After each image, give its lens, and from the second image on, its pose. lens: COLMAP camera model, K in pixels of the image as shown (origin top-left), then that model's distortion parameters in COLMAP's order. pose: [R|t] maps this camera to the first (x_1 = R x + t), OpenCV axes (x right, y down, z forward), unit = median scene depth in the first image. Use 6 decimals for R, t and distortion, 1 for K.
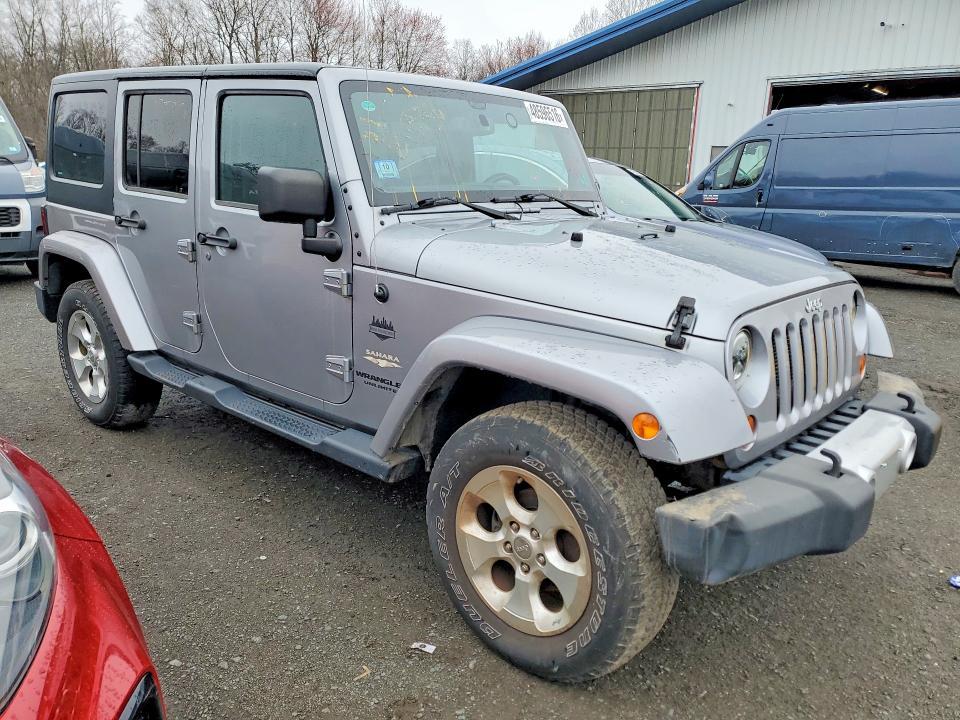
lens RADIAL K [[748.4, 0, 480.0], [0, 748.4, 360.0], [0, 0, 1]] dist [-0.005926, -0.004899]
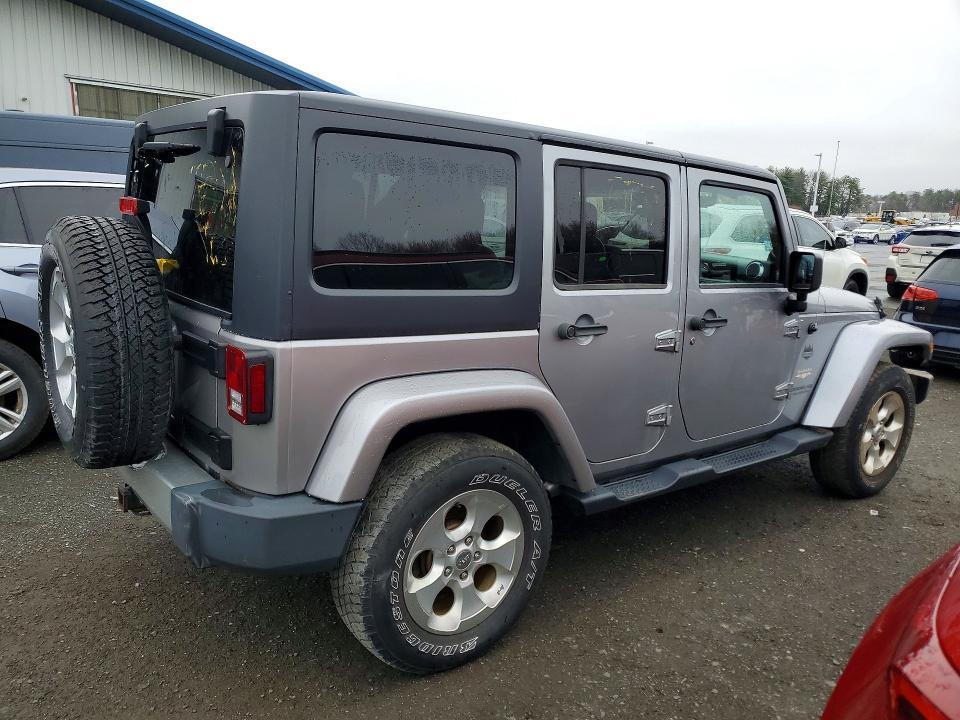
lens RADIAL K [[747.7, 0, 474.4], [0, 747.7, 342.6], [0, 0, 1]] dist [-0.007096, -0.000808]
pose [[0.213025, -0.218390, 0.952327, -1.346123], [0.197460, 0.964210, 0.176946, -0.363411], [-0.956886, 0.150352, 0.248524, 1.007307]]
